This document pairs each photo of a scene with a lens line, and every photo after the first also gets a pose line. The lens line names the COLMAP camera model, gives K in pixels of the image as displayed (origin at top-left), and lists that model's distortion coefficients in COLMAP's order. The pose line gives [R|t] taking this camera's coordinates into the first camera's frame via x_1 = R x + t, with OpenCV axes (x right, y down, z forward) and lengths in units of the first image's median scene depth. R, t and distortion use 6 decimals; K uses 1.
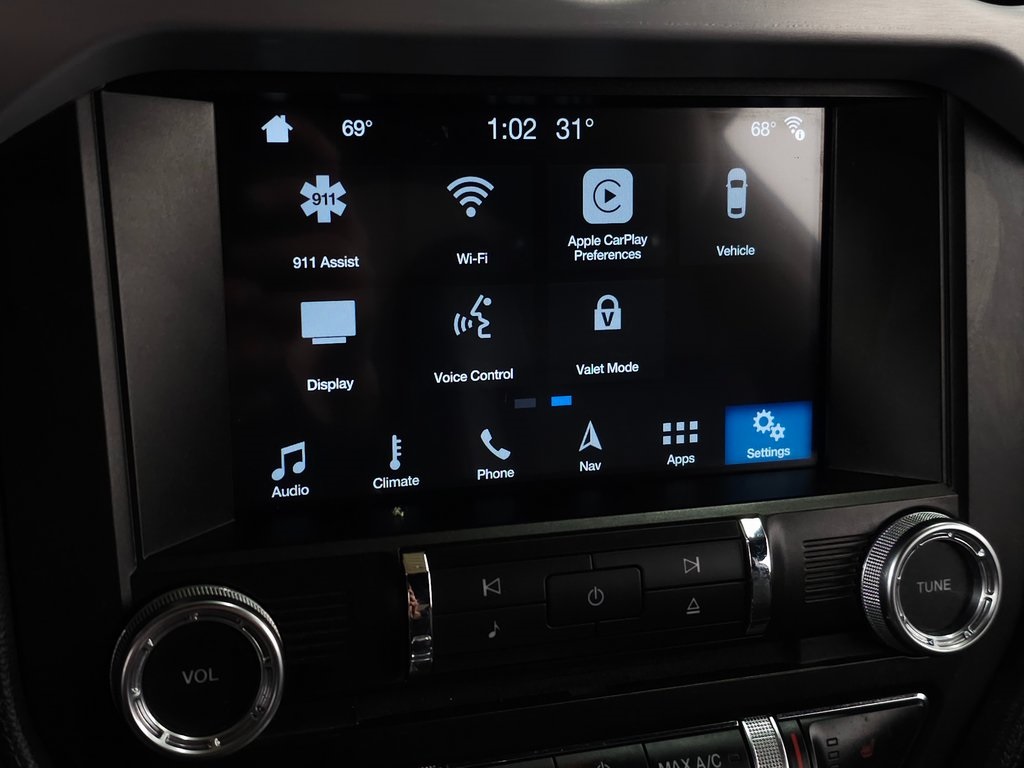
lens RADIAL K [[1267.1, 0, 510.7], [0, 1267.1, 374.4], [0, 0, 1]] dist [0.039168, 0.000000]
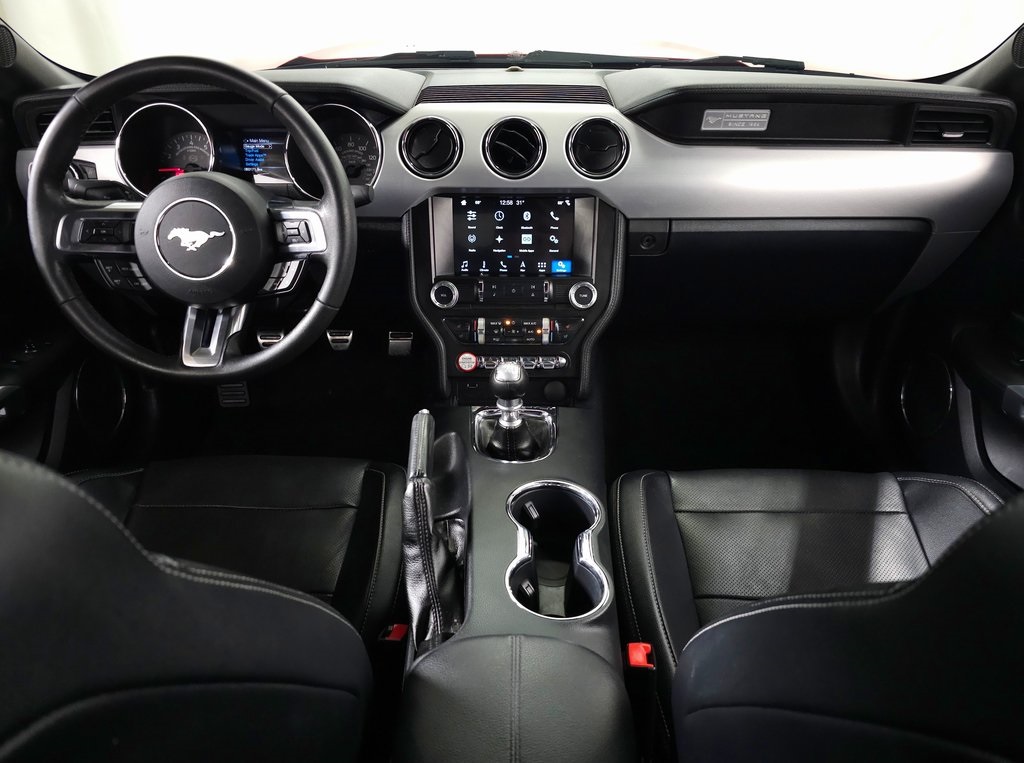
lens RADIAL K [[703.6, 0, 527.2], [0, 703.6, 404.4], [0, 0, 1]] dist [0.027501, -0.037729]
pose [[0.955758, 0.095361, -0.278267, 0.969808], [-0.060724, 0.989580, 0.130556, 0.248236], [0.287817, -0.107882, 0.951590, -1.851161]]
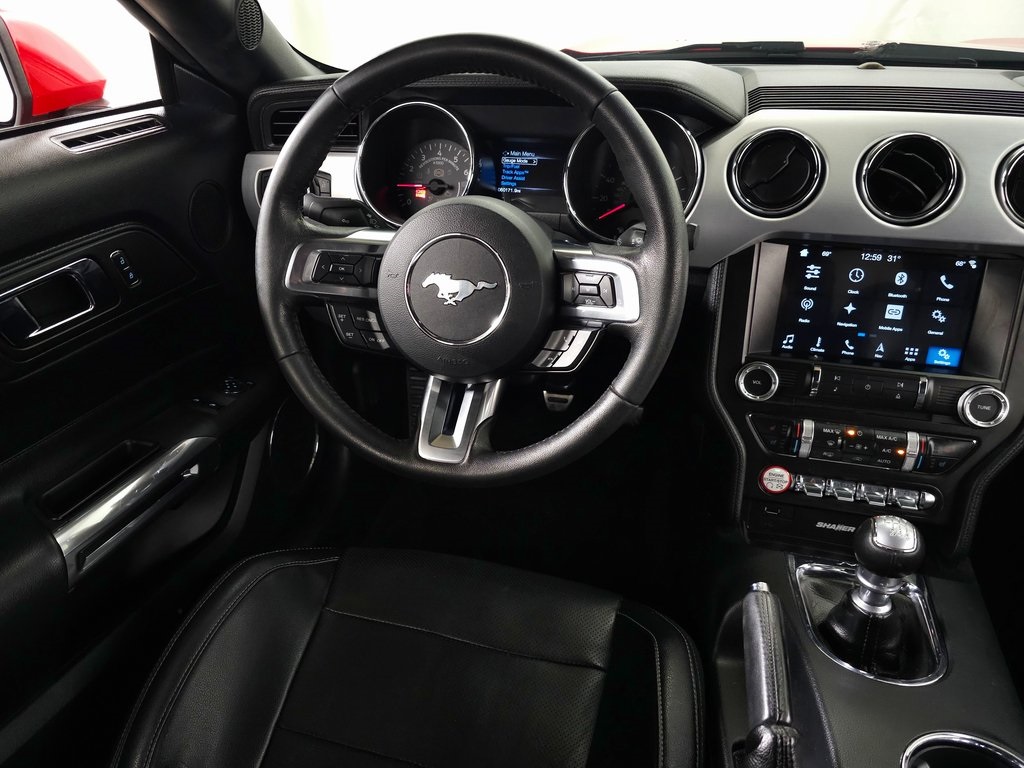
lens RADIAL K [[735.2, 0, 486.5], [0, 735.2, 411.2], [0, 0, 1]] dist [0.045596, -0.056185]
pose [[0.840109, 0.203153, -0.502937, 0.222975], [-0.153517, 0.978356, 0.138755, 0.108571], [0.520239, -0.039360, 0.853113, -1.364248]]
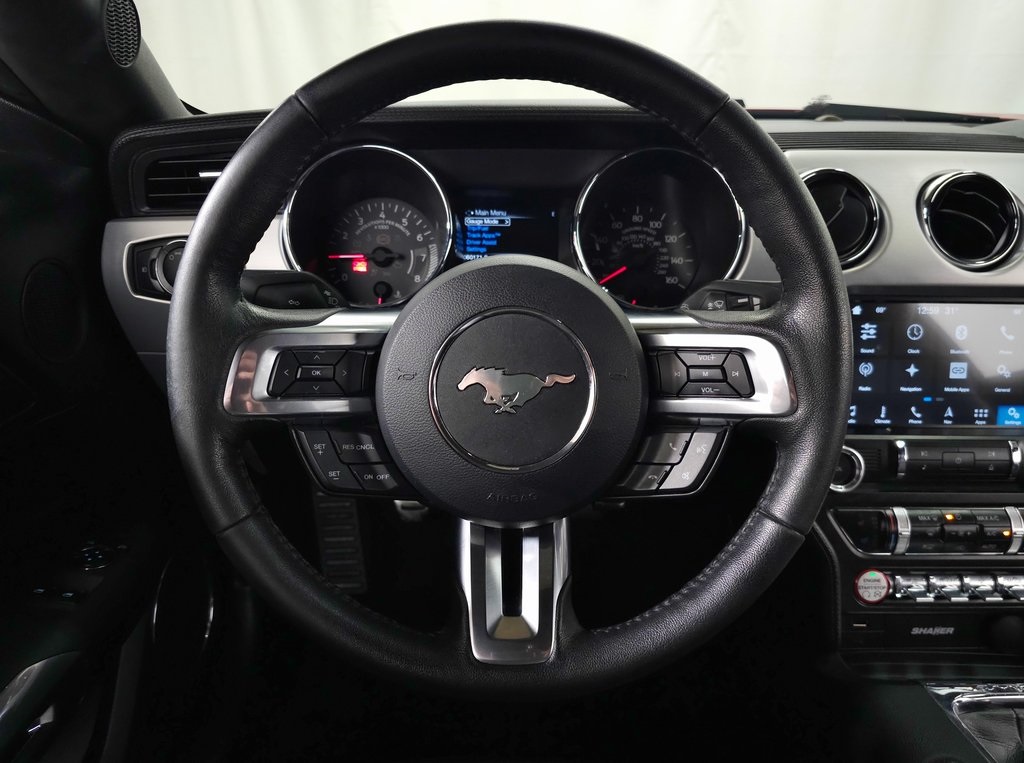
lens RADIAL K [[703.6, 0, 516.2], [0, 703.6, 383.9], [0, 0, 1]] dist [0.027501, -0.037729]
pose [[0.958871, 0.052715, -0.278905, -0.477959], [-0.063526, 0.997533, -0.029861, 0.102677], [0.276643, 0.046351, 0.959854, -0.939192]]
